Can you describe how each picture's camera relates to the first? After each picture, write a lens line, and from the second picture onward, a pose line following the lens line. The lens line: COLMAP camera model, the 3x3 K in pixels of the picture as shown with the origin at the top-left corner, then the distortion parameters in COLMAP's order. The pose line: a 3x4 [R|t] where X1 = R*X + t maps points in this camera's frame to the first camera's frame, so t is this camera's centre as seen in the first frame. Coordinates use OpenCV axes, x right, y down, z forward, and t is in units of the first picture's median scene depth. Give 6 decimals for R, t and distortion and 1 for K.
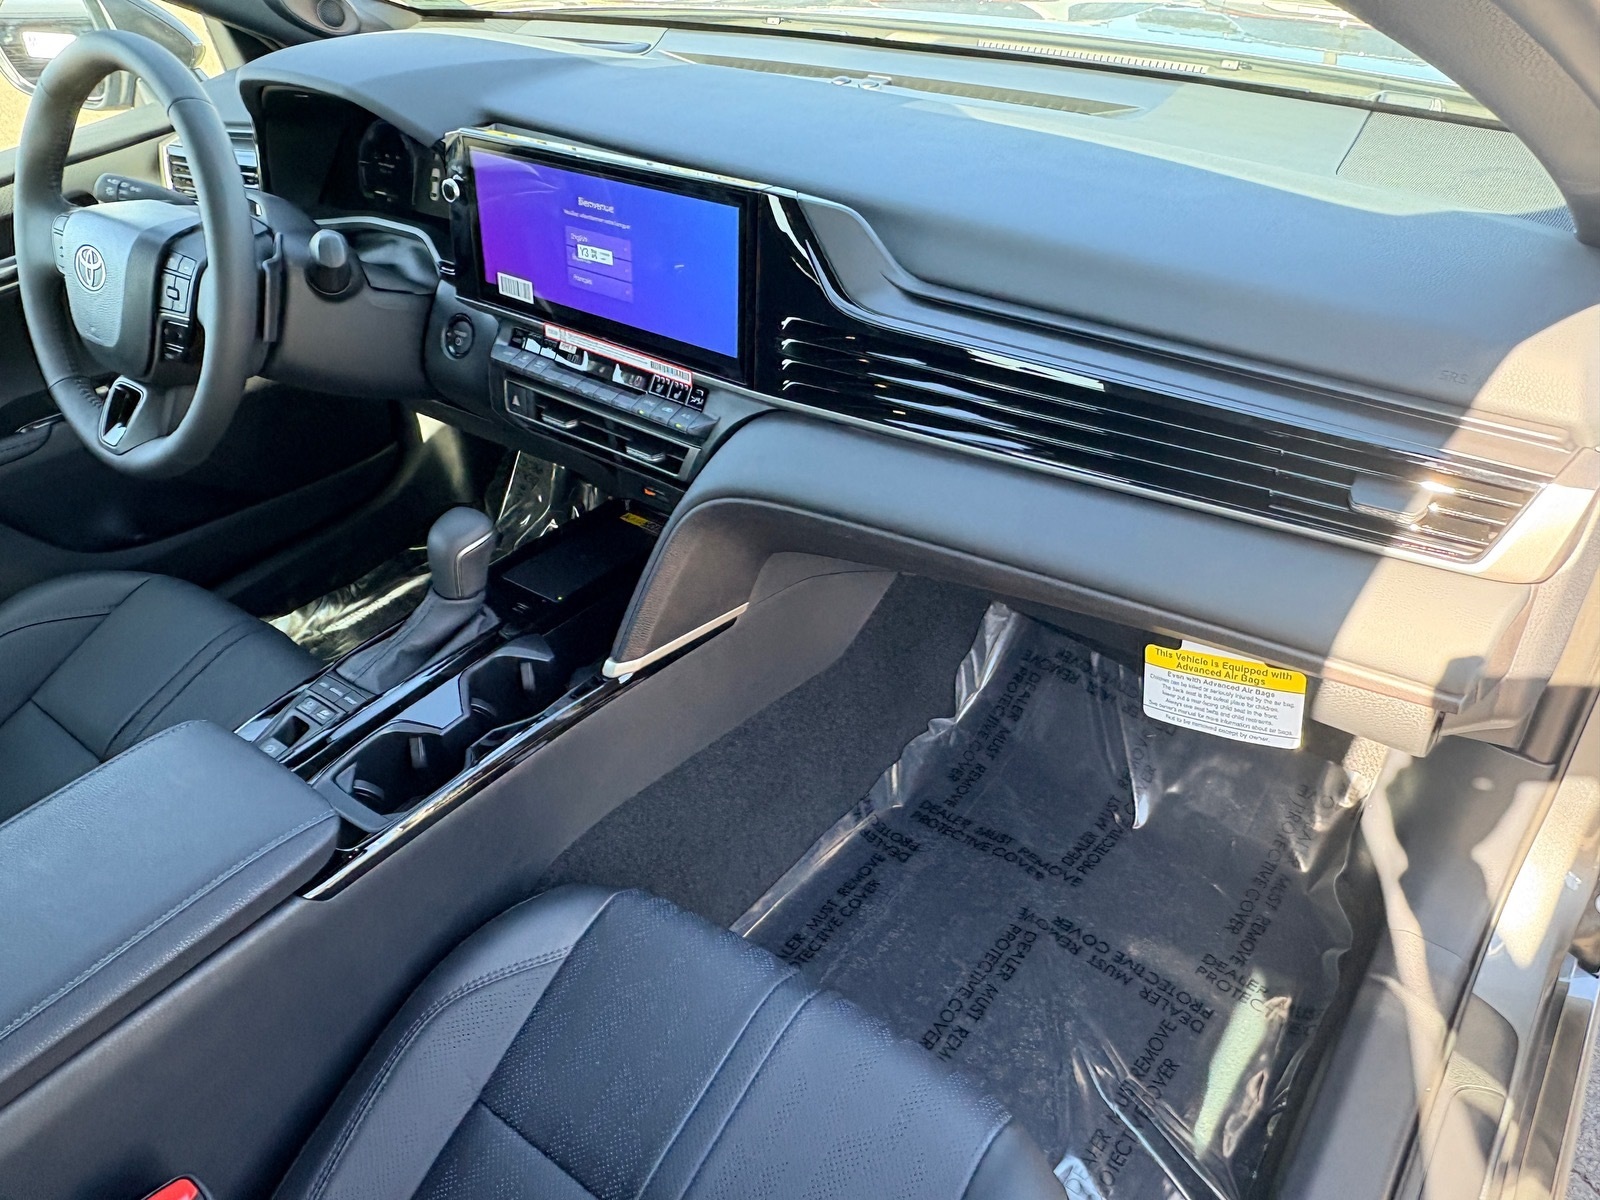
lens RADIAL K [[1144.8, 0, 802.7], [0, 1144.8, 590.6], [0, 0, 1]] dist [-0.003094, -0.001939]
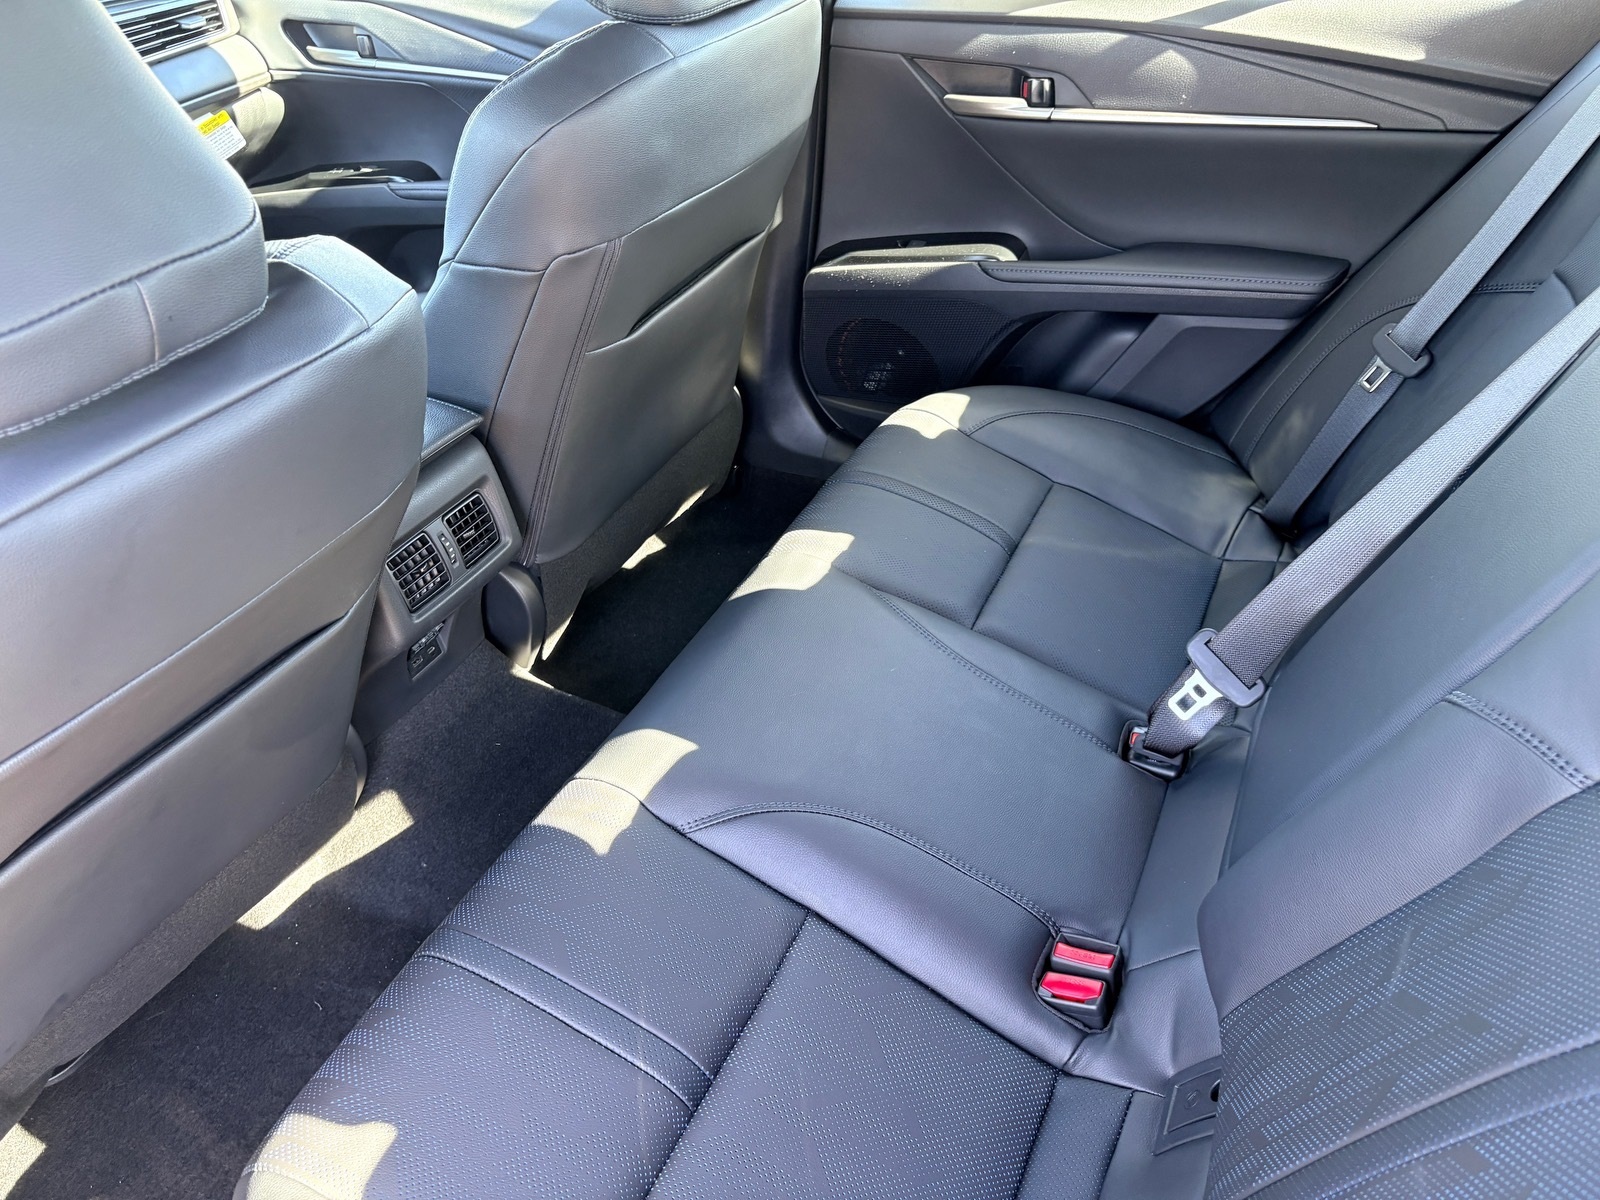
lens RADIAL K [[1233.5, 0, 800.0], [0, 1233.5, 600.0], [0, 0, 1]] dist [0.037274, -0.056952]
pose [[-0.195551, -0.519661, 0.831693, -1.868298], [0.624065, 0.588259, 0.514291, 0.070507], [-0.756507, 0.619600, 0.209267, 0.145167]]
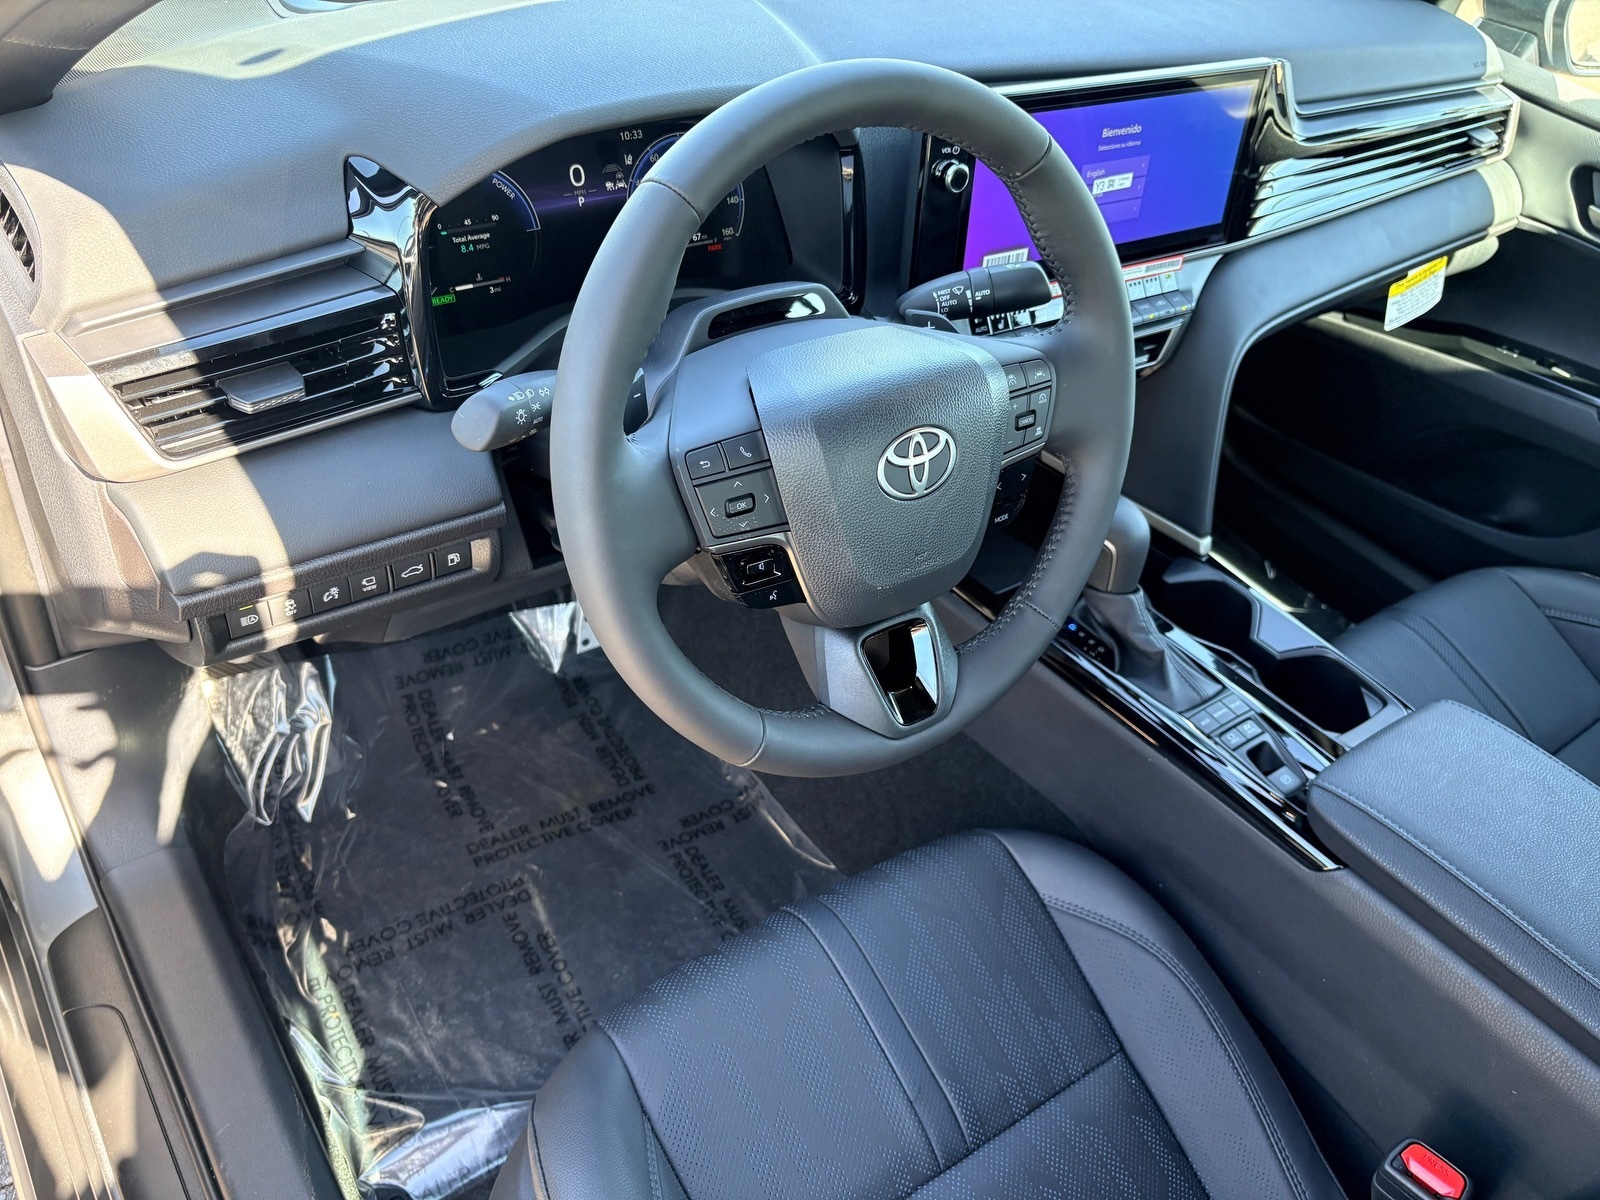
lens RADIAL K [[1233.8, 0, 814.4], [0, 1233.8, 594.1], [0, 0, 1]] dist [0.040608, -0.045929]
pose [[0.287502, -0.546416, 0.786621, -1.259819], [0.450646, 0.801880, 0.392309, -0.537016], [-0.845140, 0.241698, 0.476782, 0.792575]]
